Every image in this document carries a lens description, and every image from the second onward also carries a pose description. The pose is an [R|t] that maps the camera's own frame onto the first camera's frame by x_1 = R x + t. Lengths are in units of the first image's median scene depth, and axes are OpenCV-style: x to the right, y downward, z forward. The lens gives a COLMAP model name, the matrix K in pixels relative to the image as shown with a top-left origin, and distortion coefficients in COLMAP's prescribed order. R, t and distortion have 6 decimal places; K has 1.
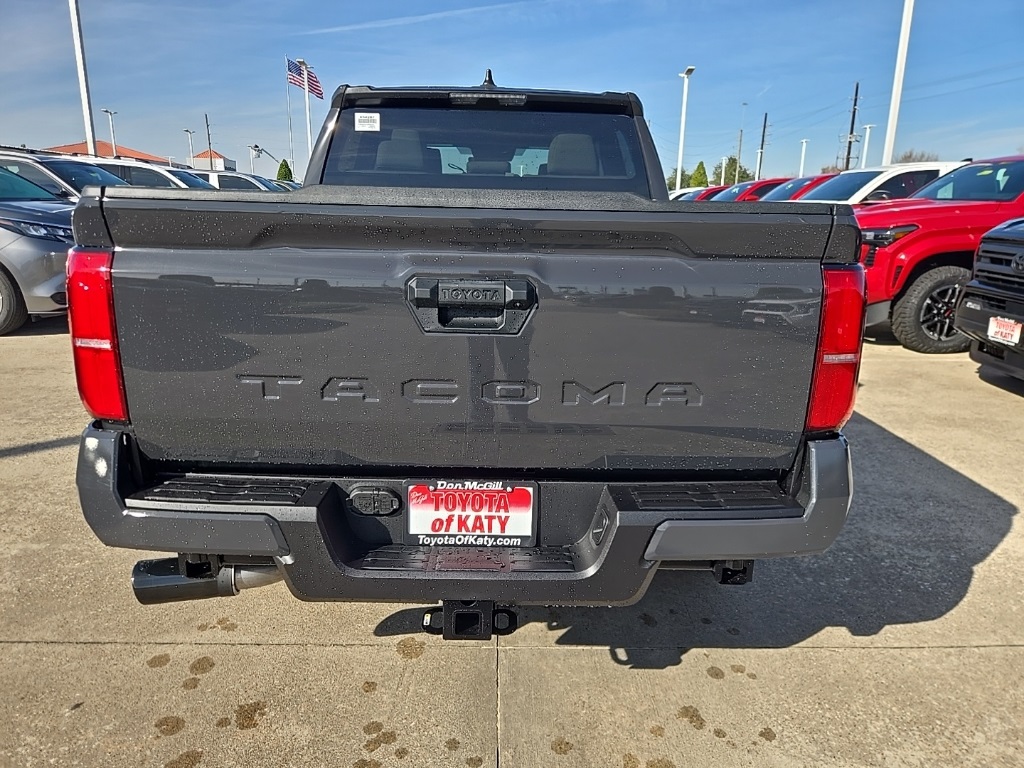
lens RADIAL K [[700.4, 0, 514.6], [0, 700.4, 382.0], [0, 0, 1]] dist [0.025384, -0.007590]
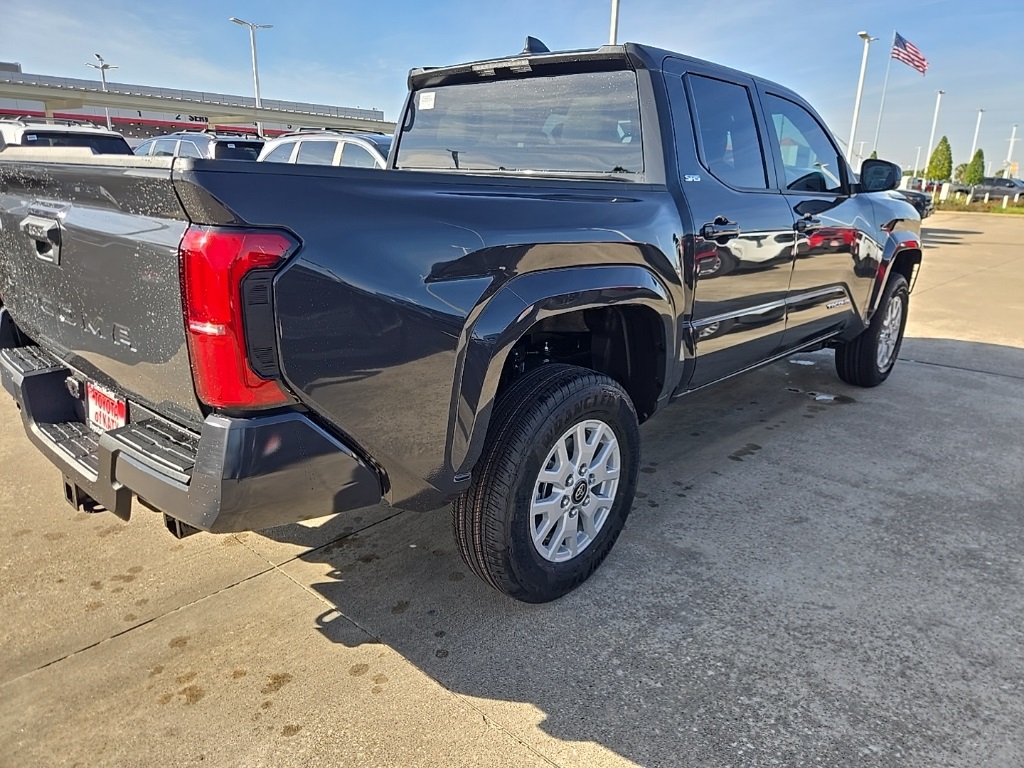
lens RADIAL K [[700.4, 0, 509.6], [0, 700.4, 383.1], [0, 0, 1]] dist [0.025384, -0.007590]
pose [[0.727309, 0.196268, -0.657648, 0.886489], [-0.184565, 0.978871, 0.088019, -0.074893], [0.661028, 0.057362, 0.748166, 0.369987]]
